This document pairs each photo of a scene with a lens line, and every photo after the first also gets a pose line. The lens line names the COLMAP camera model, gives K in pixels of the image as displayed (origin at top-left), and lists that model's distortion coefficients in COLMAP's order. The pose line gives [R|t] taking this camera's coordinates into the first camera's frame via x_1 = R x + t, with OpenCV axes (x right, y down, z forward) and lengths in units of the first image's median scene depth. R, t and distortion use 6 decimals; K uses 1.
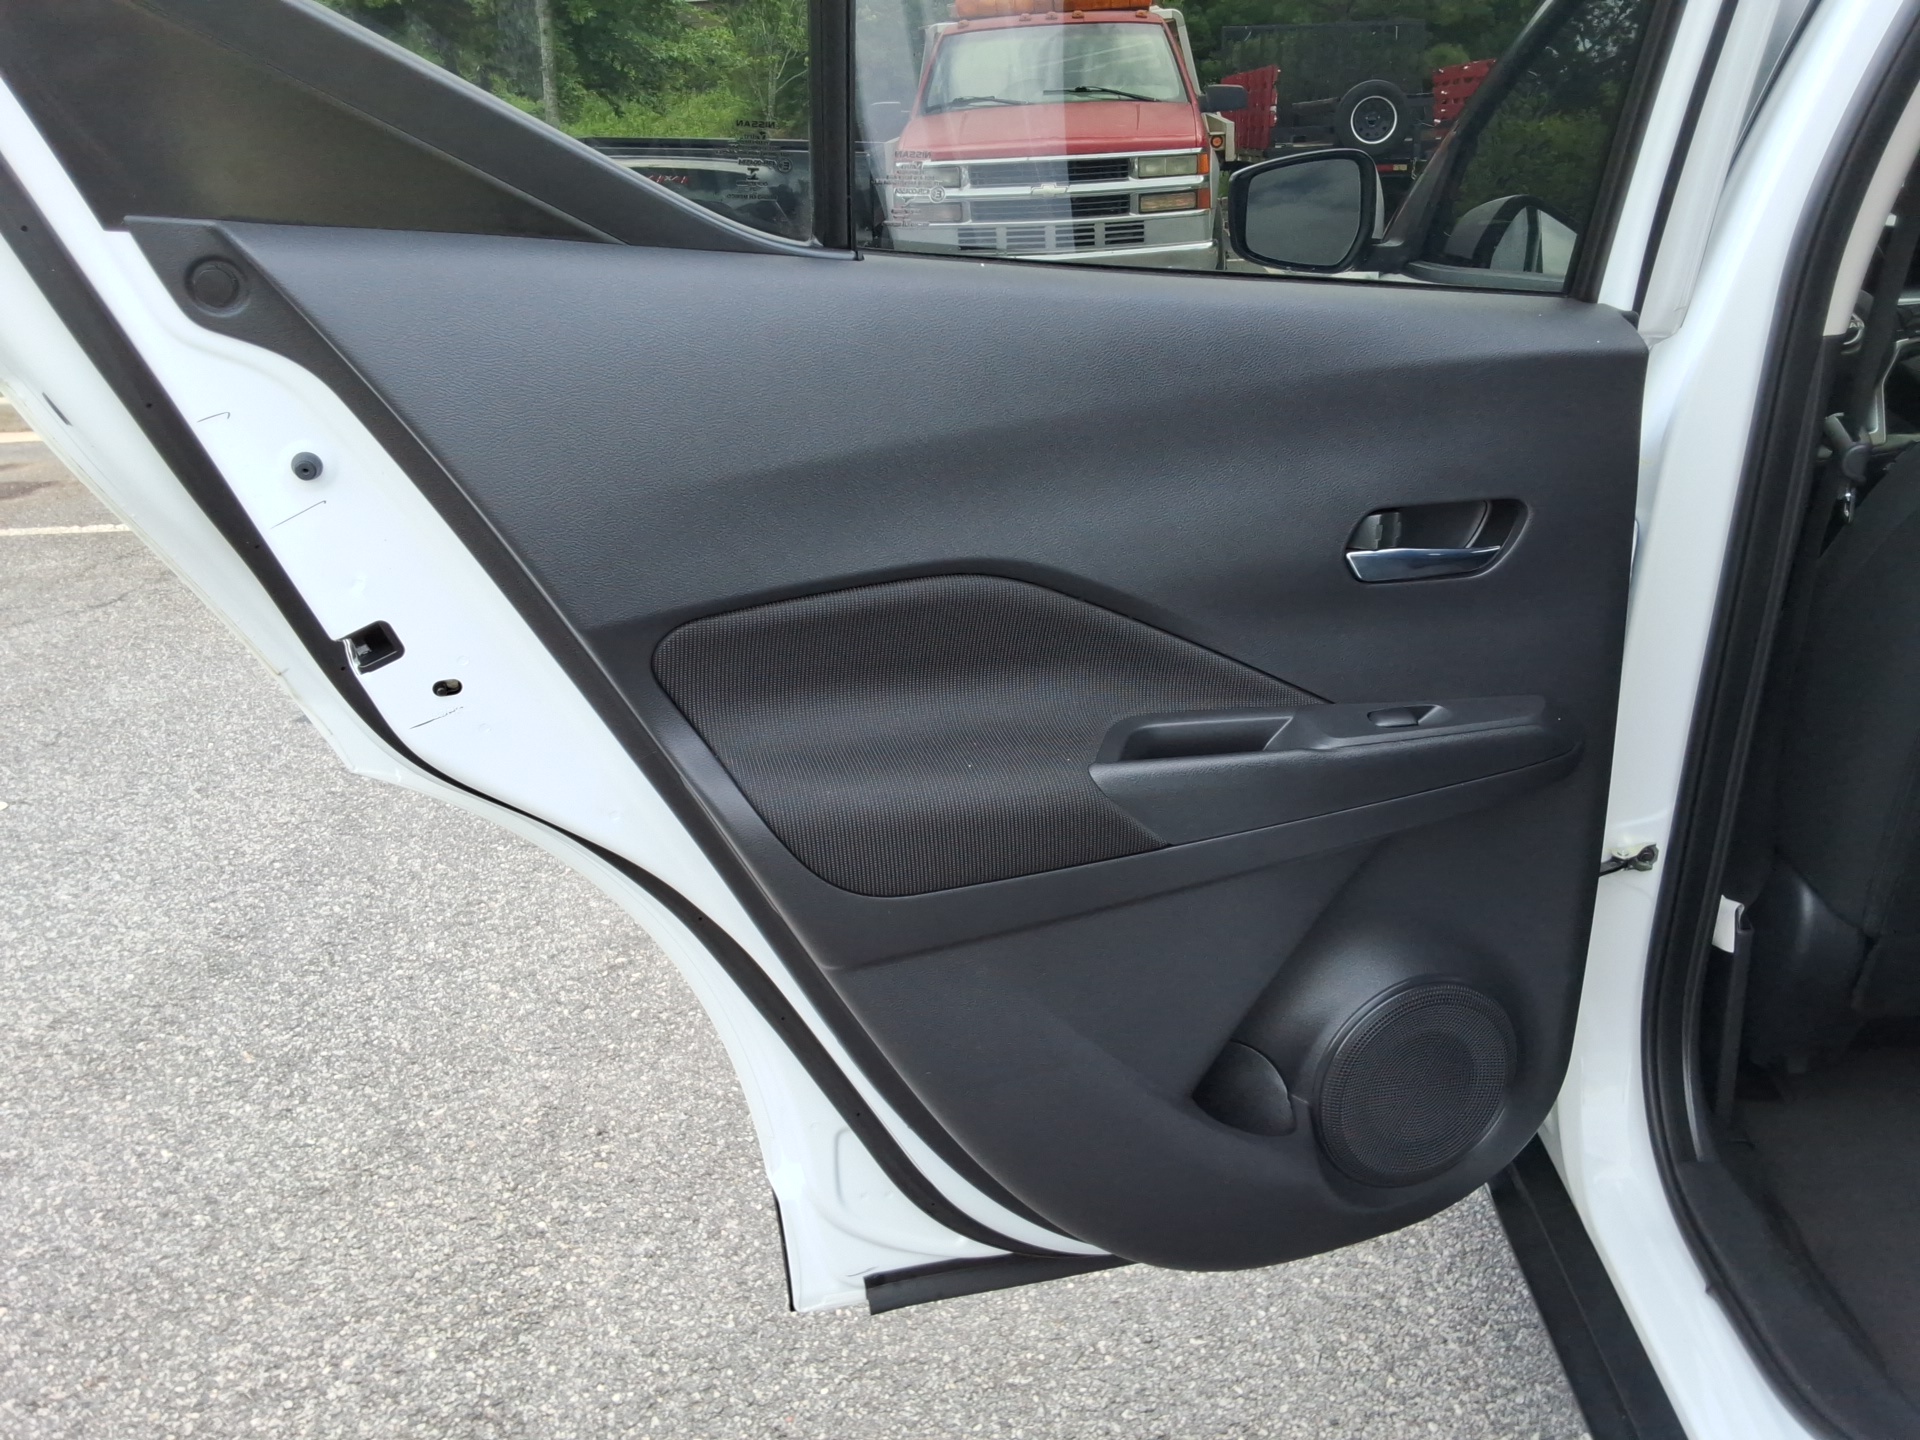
lens RADIAL K [[1542.6, 0, 977.4], [0, 1542.6, 701.9], [0, 0, 1]] dist [0.126231, -0.212179]
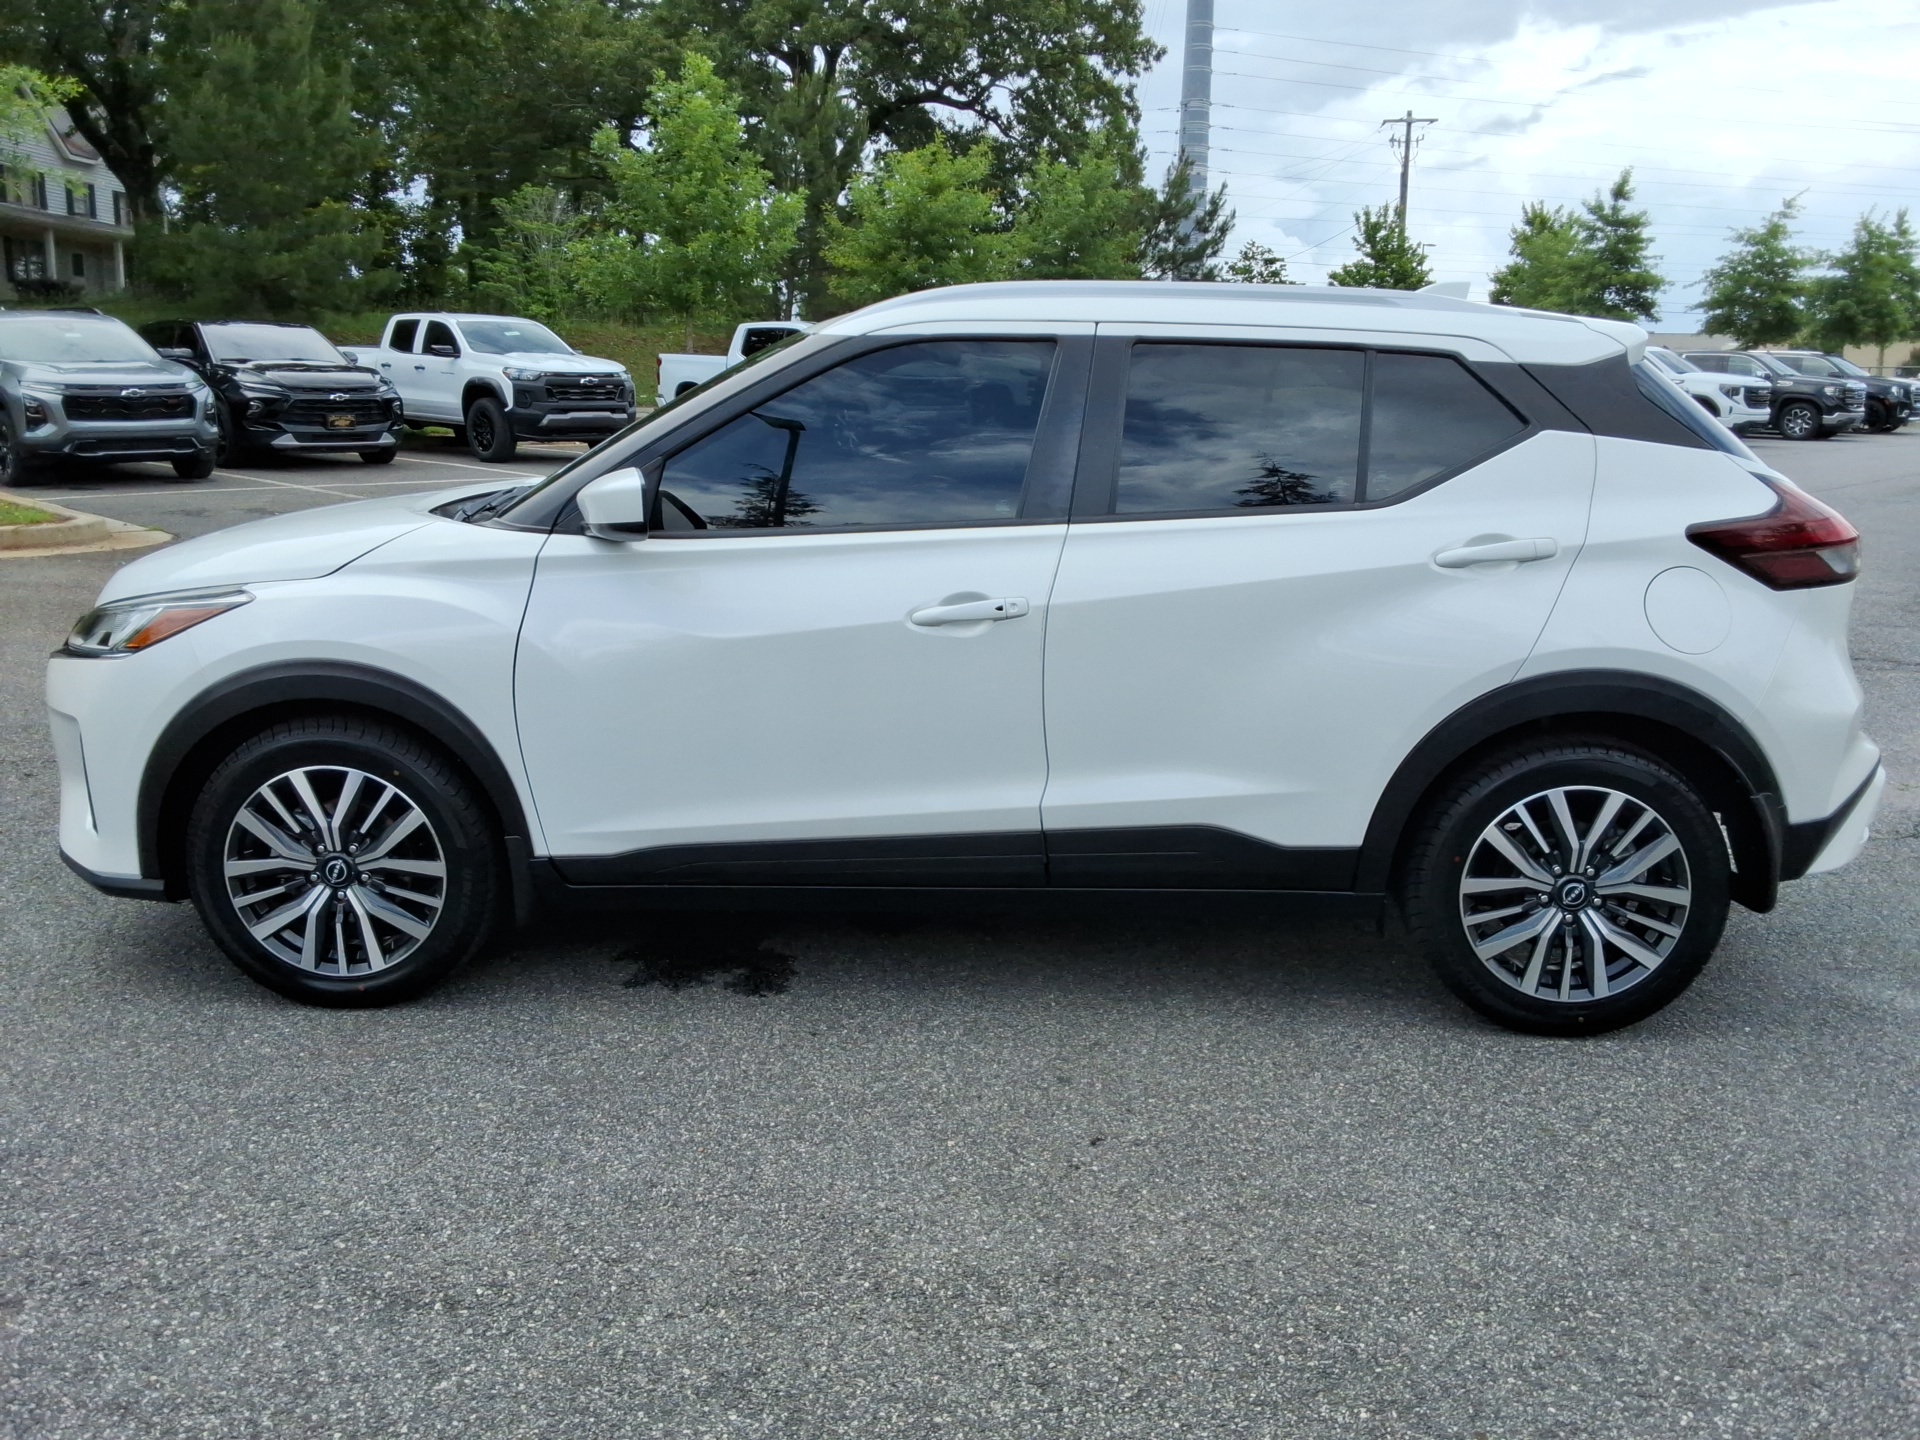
lens RADIAL K [[1529.5, 0, 976.3], [0, 1529.5, 712.1], [0, 0, 1]] dist [0.126139, -0.199502]
pose [[-0.017466, -0.187084, 0.982189, -0.308998], [0.329802, 0.926281, 0.182300, -0.065271], [-0.943889, 0.327112, 0.045522, 0.150607]]
